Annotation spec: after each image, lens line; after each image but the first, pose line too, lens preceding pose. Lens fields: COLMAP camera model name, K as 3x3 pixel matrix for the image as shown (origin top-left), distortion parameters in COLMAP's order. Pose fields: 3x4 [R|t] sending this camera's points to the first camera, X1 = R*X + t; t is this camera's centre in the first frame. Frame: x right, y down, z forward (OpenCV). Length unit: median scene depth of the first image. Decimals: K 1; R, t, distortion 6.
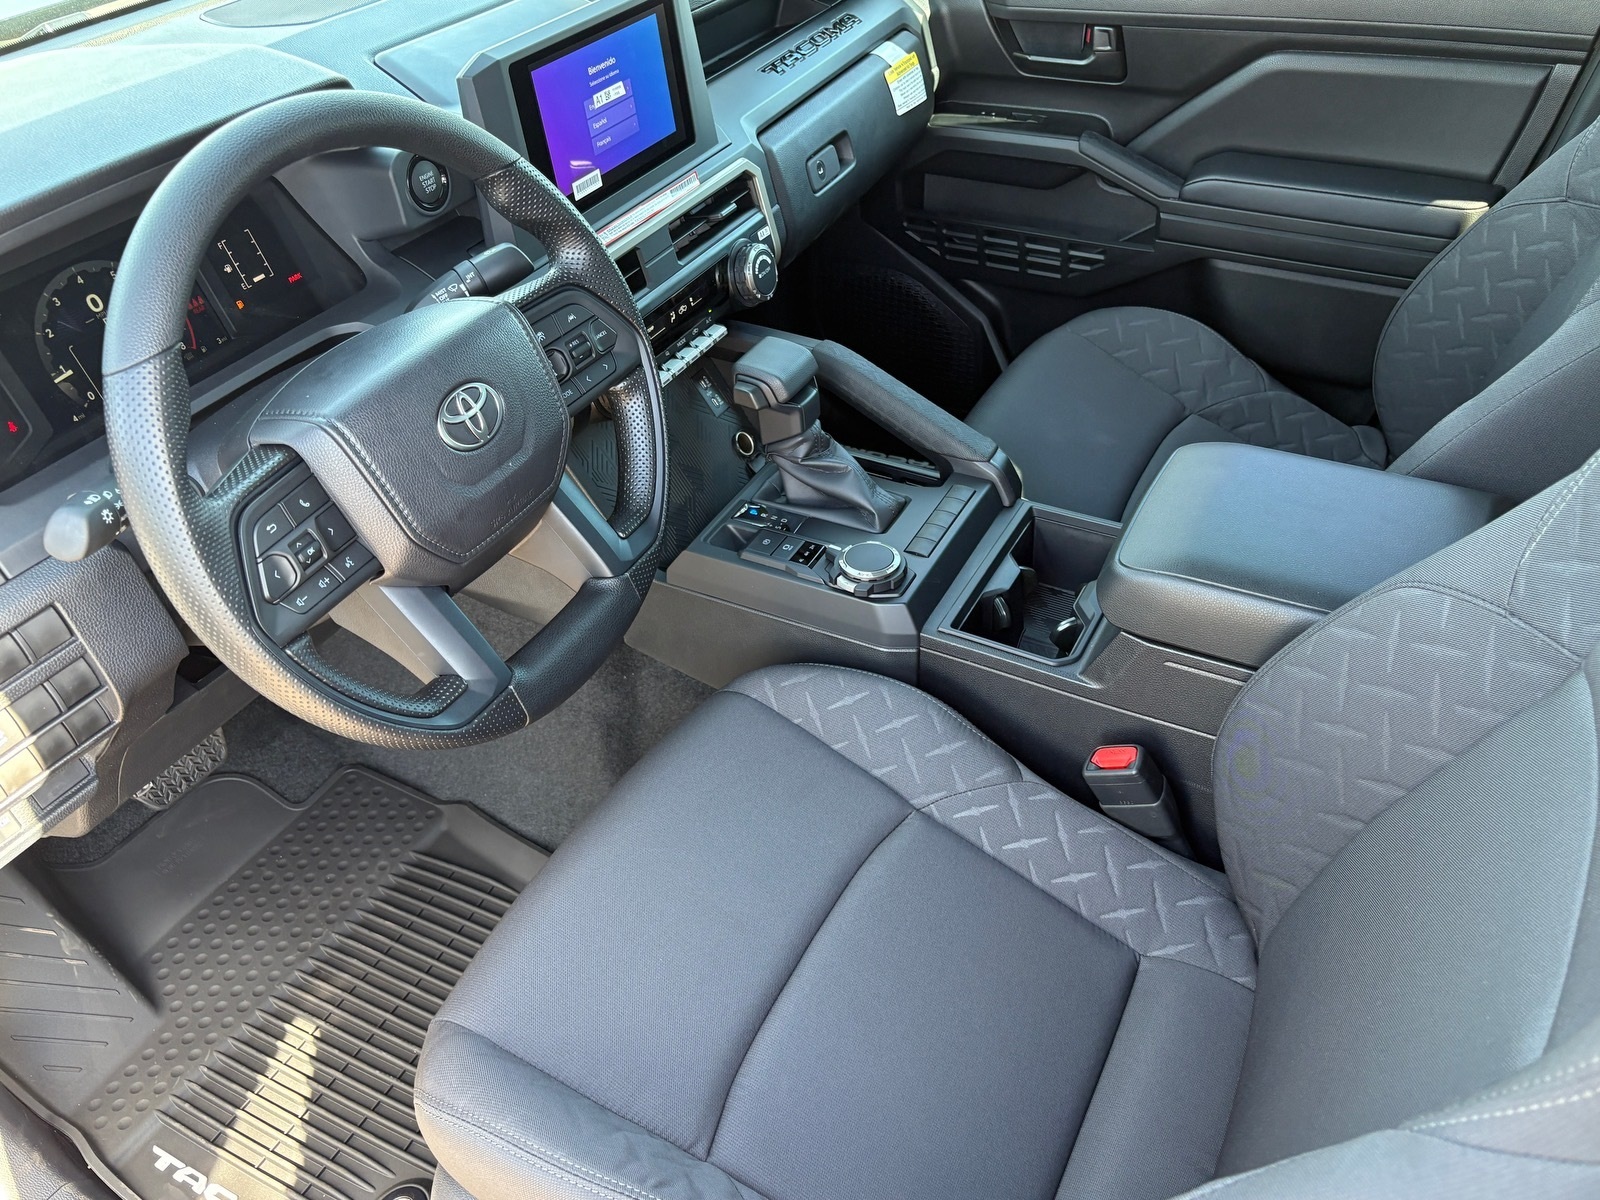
lens RADIAL K [[1268.9, 0, 780.6], [0, 1268.9, 596.2], [0, 0, 1]] dist [0.022084, -0.007910]
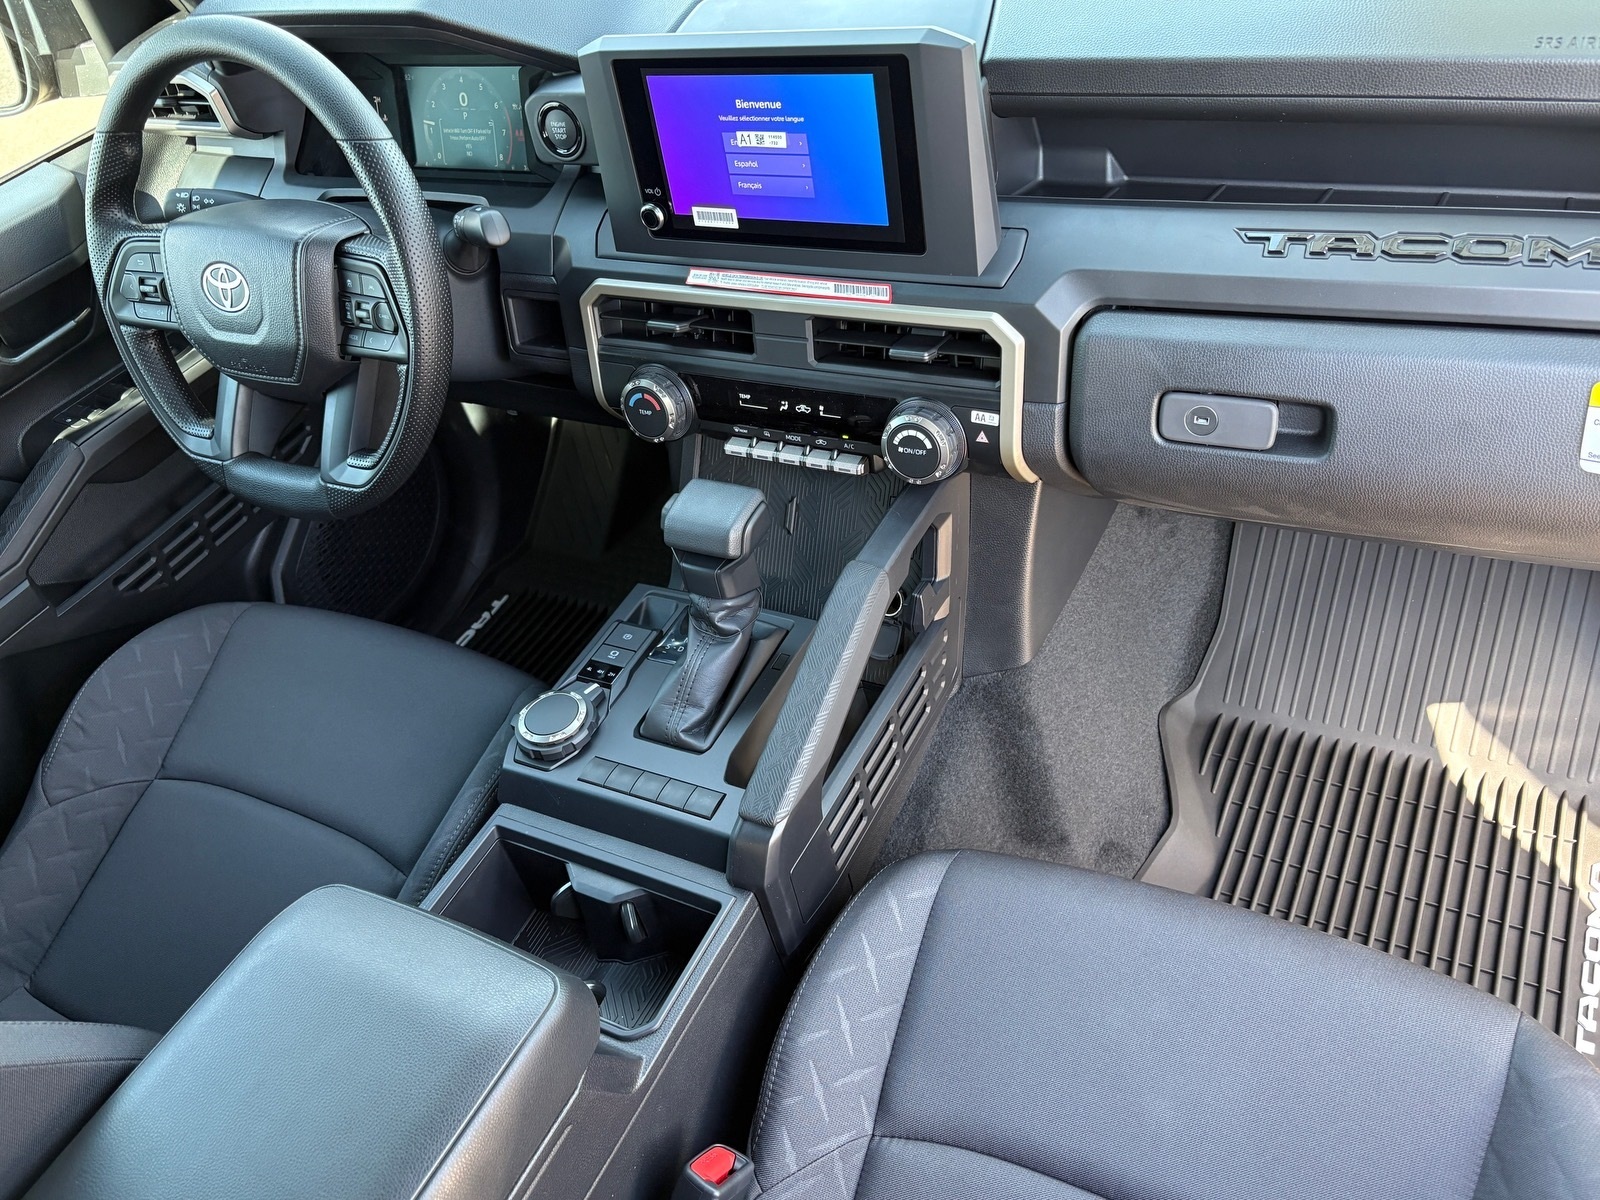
lens RADIAL K [[1290.1, 0, 800.0], [0, 1290.1, 600.0], [0, 0, 1]] dist [0.108176, -0.174498]
pose [[0.014050, 0.695174, -0.718704, 0.678629], [-0.457377, 0.643639, 0.613625, -0.729208], [0.889162, 0.320097, 0.326999, 0.837582]]
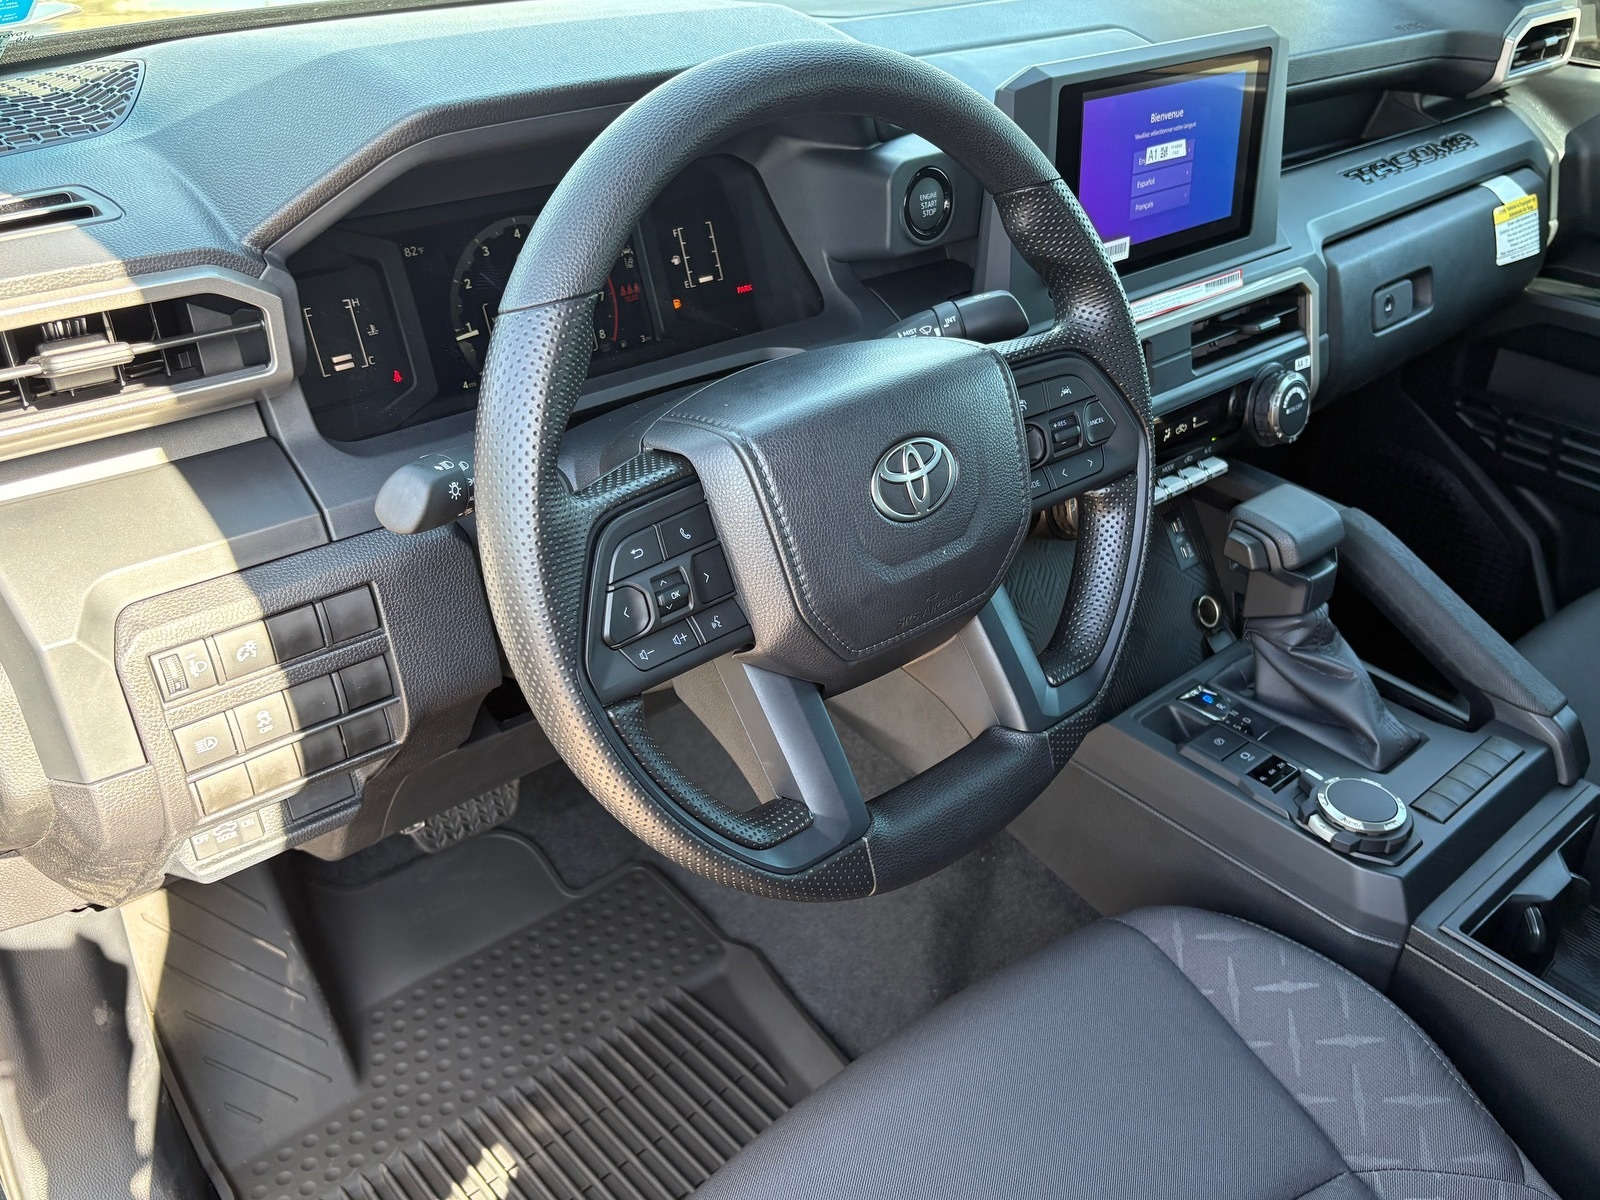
lens RADIAL K [[1380.0, 0, 808.8], [0, 1380.0, 602.0], [0, 0, 1]] dist [0.015278, -0.008157]
pose [[0.936167, 0.244202, -0.252895, -0.055384], [-0.270783, 0.959658, -0.075712, 0.006188], [0.224203, 0.139359, 0.964527, 0.145974]]
